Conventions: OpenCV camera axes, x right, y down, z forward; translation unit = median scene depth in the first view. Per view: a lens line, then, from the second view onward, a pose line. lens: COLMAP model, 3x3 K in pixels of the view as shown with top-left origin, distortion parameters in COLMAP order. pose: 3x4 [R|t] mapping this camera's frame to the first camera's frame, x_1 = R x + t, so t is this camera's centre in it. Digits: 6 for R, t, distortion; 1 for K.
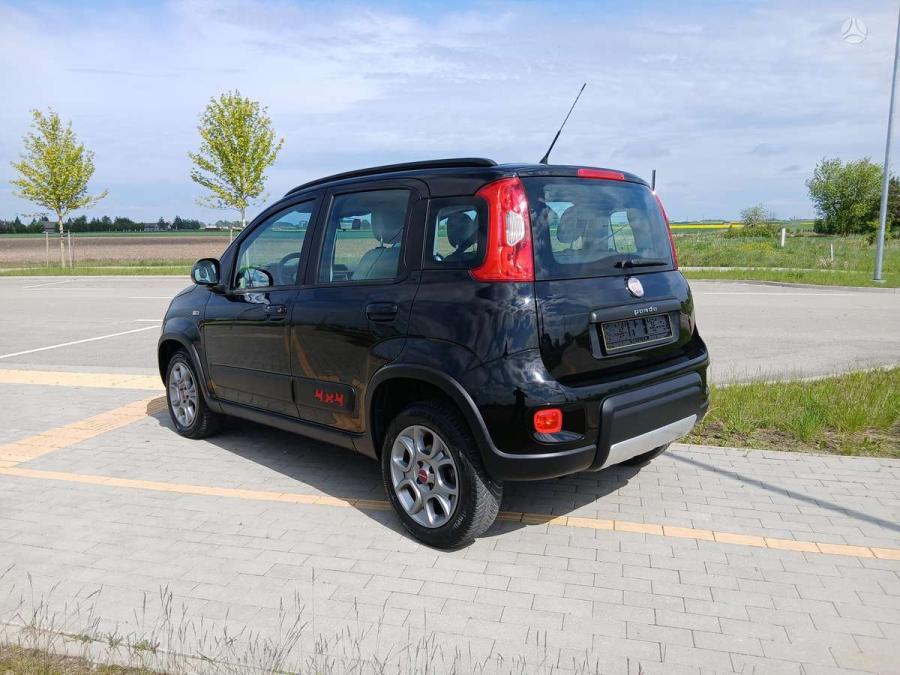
lens RADIAL K [[687.8, 0, 450.0], [0, 687.8, 337.5], [0, 0, 1]] dist [0.094705, -0.156133]
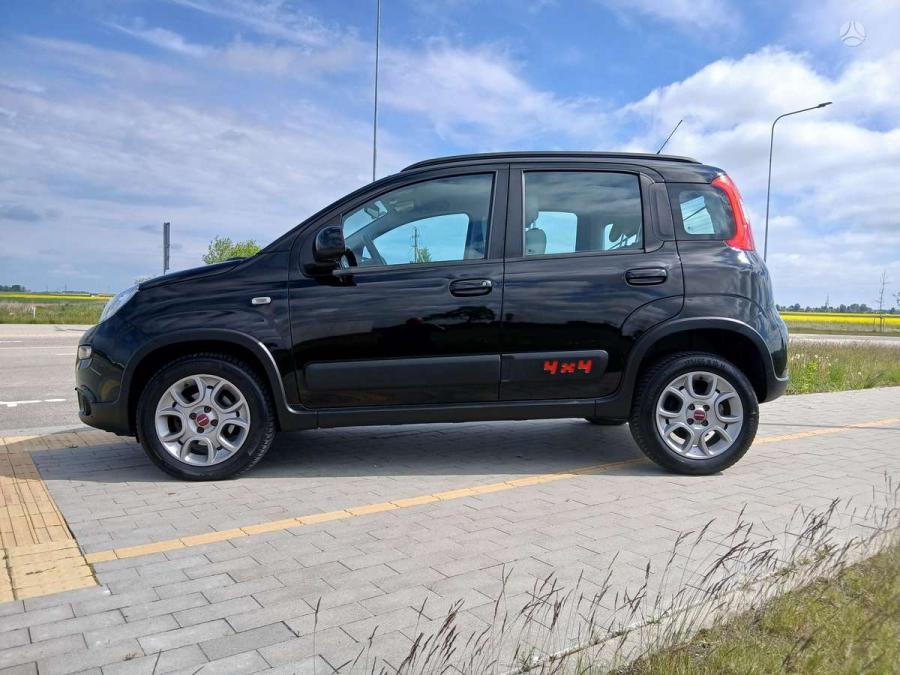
lens RADIAL K [[687.8, 0, 450.0], [0, 687.8, 337.5], [0, 0, 1]] dist [0.094705, -0.156133]
pose [[0.646552, -0.014816, 0.762726, -1.129721], [0.093020, 0.993882, -0.059545, 0.093738], [-0.757178, 0.109448, 0.643974, 0.507253]]
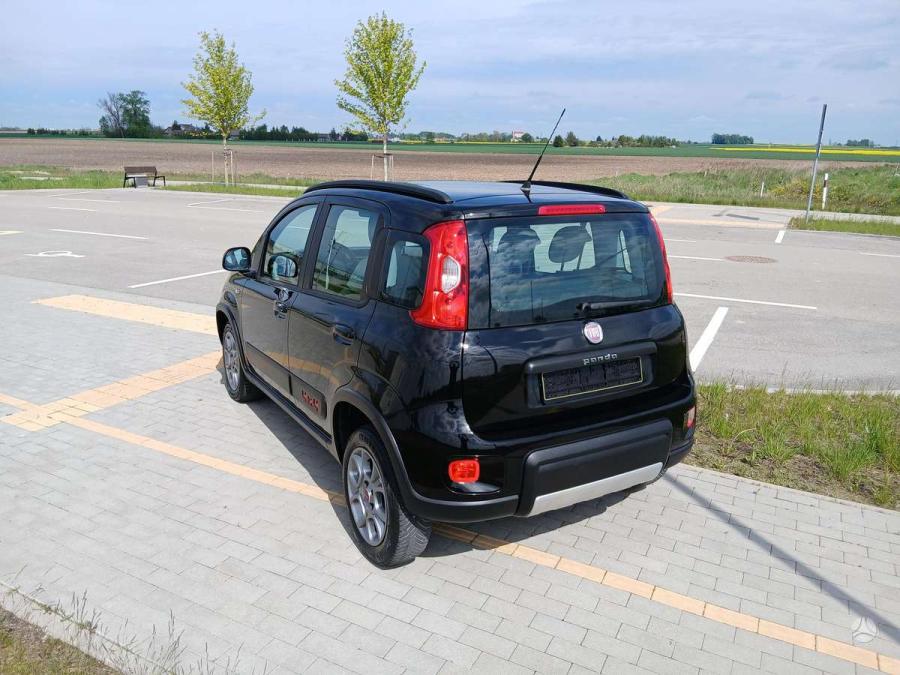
lens RADIAL K [[687.8, 0, 450.0], [0, 687.8, 337.5], [0, 0, 1]] dist [0.094705, -0.156133]
pose [[0.973151, 0.088825, -0.212336, 0.267198], [-0.063398, 0.990292, 0.123704, -0.164953], [0.221263, -0.106921, 0.969335, 0.027877]]
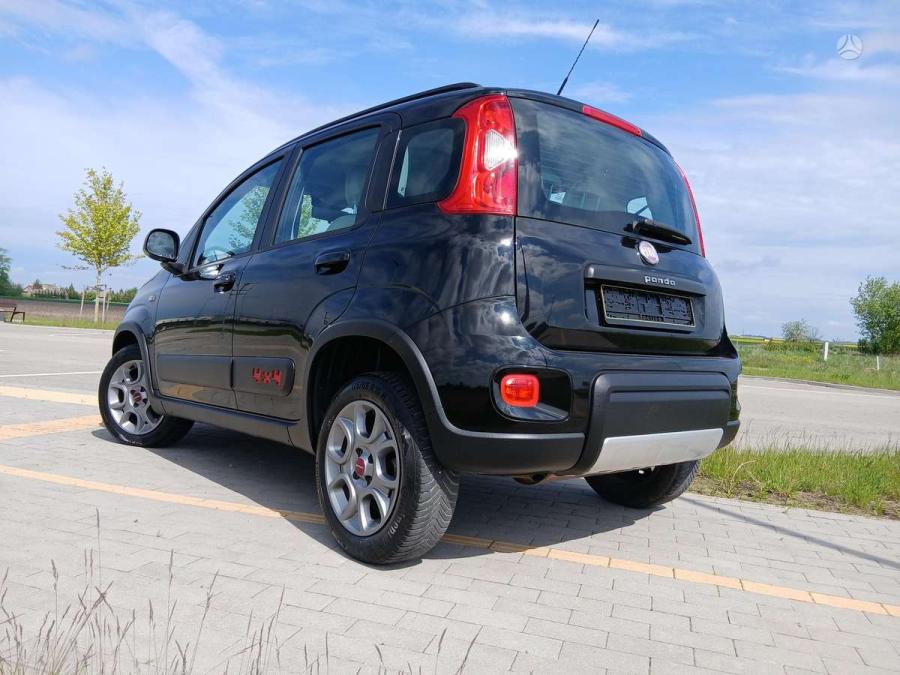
lens RADIAL K [[687.8, 0, 450.0], [0, 687.8, 337.5], [0, 0, 1]] dist [0.094705, -0.156133]
pose [[0.996099, 0.070834, -0.052624, 0.085080], [-0.077349, 0.987910, -0.134352, 0.142907], [0.042471, 0.137898, 0.989535, 0.204177]]
